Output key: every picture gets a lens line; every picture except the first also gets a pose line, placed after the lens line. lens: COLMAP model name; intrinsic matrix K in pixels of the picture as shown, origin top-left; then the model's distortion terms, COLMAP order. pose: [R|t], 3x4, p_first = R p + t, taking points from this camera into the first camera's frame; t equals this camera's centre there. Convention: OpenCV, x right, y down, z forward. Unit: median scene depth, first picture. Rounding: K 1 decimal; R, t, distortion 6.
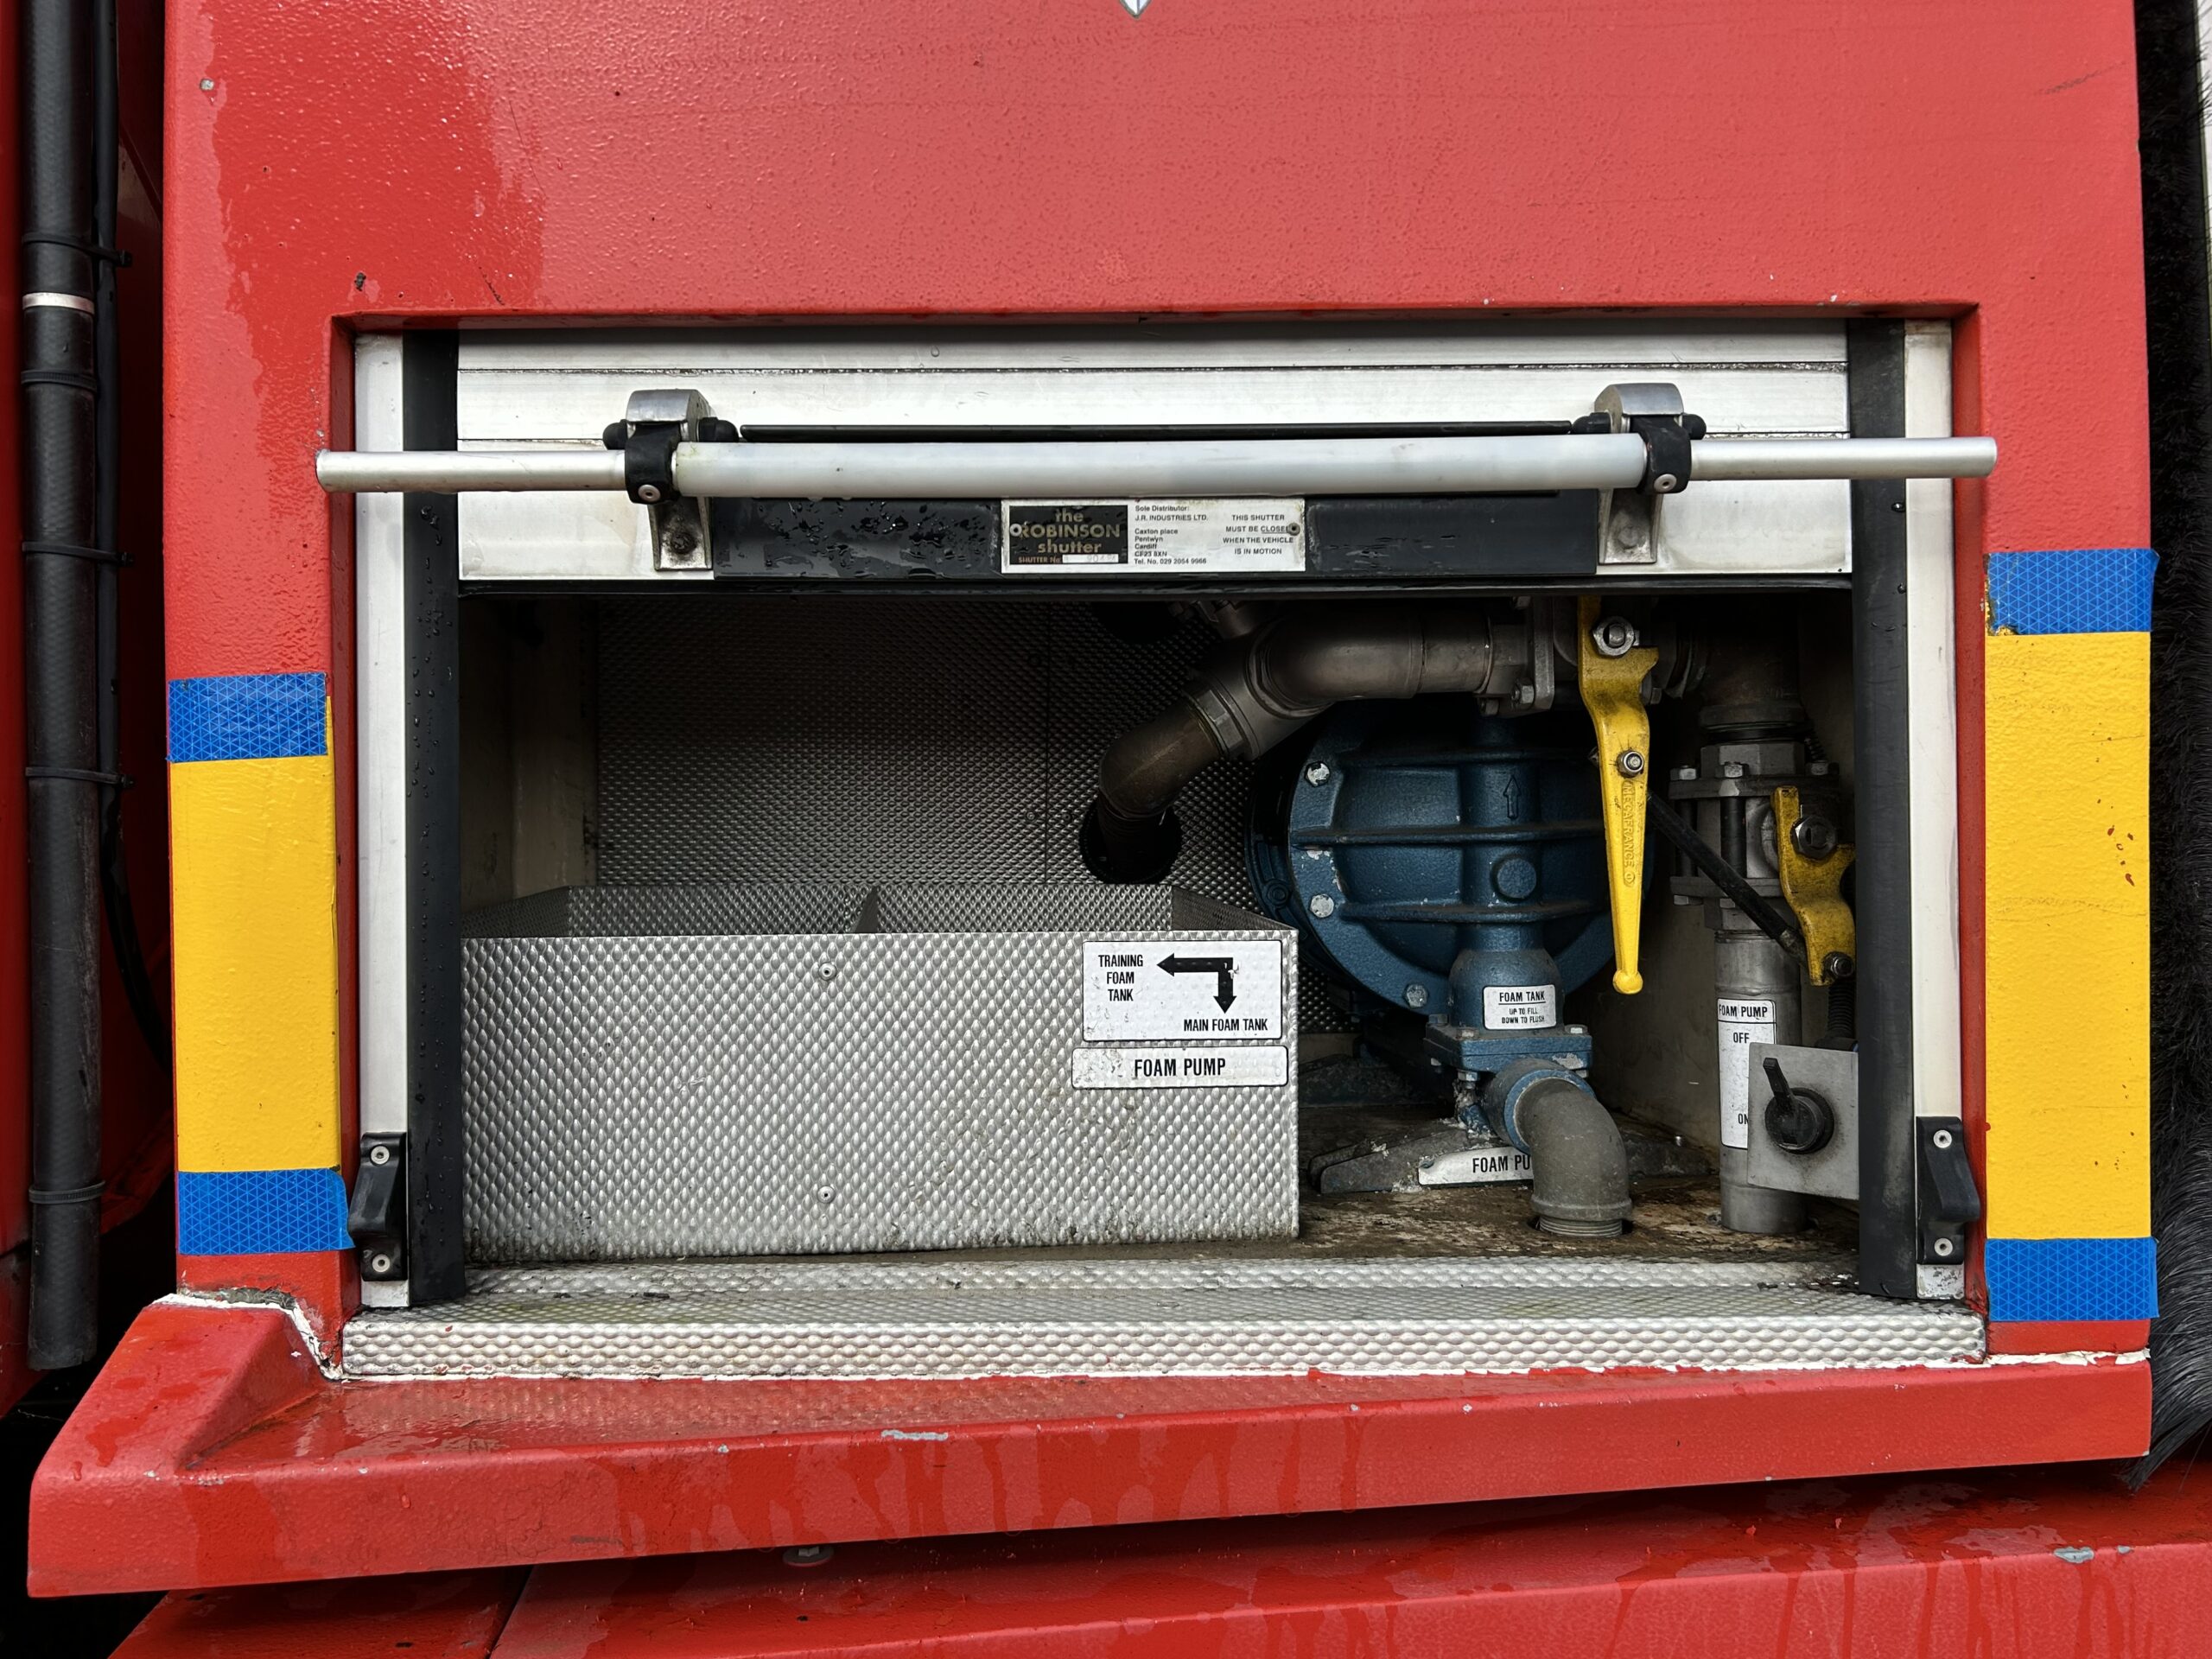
lens RADIAL K [[1638.2, 0, 1106.0], [0, 1638.2, 829.5], [0, 0, 1]] dist [-0.005202, -0.005479]
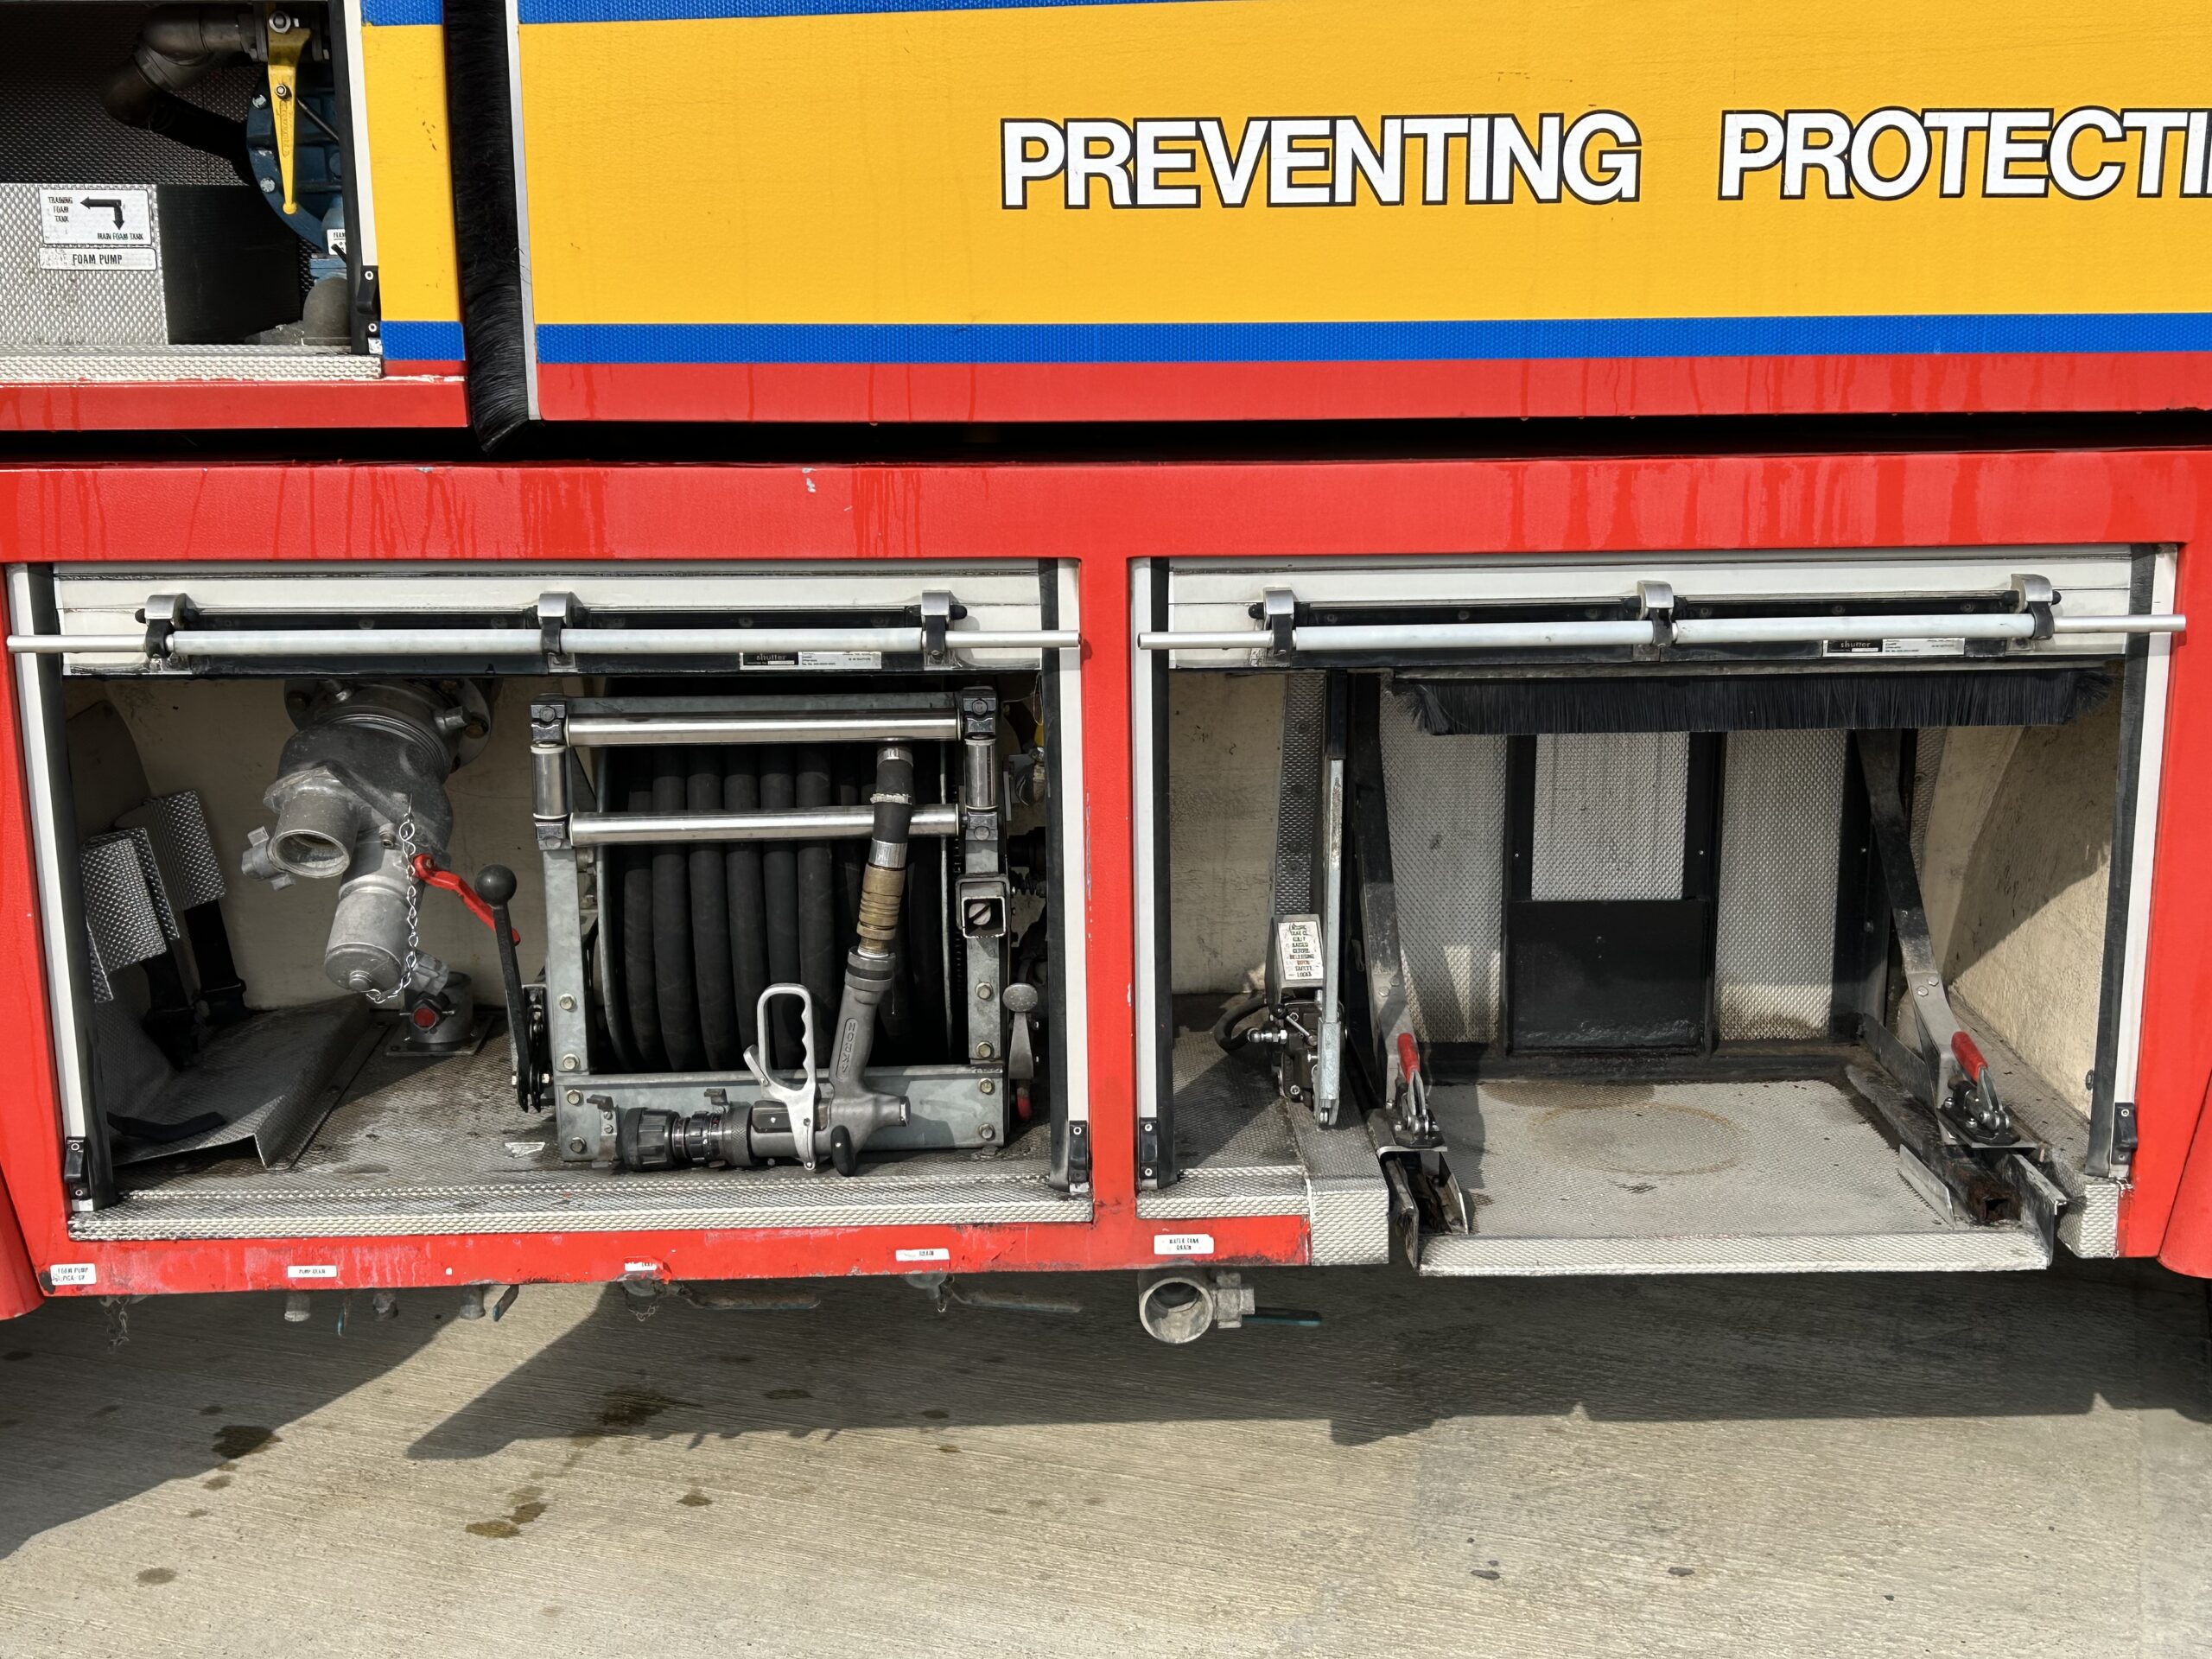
lens RADIAL K [[2637.8, 0, 1106.0], [0, 2637.8, 829.5], [0, 0, 1]] dist [0.017167, 0.023571]
pose [[0.995484, 0.024196, -0.091790, 1.500091], [-0.003440, 0.975529, 0.219842, 0.111708], [0.094864, -0.218534, 0.971207, -1.998178]]
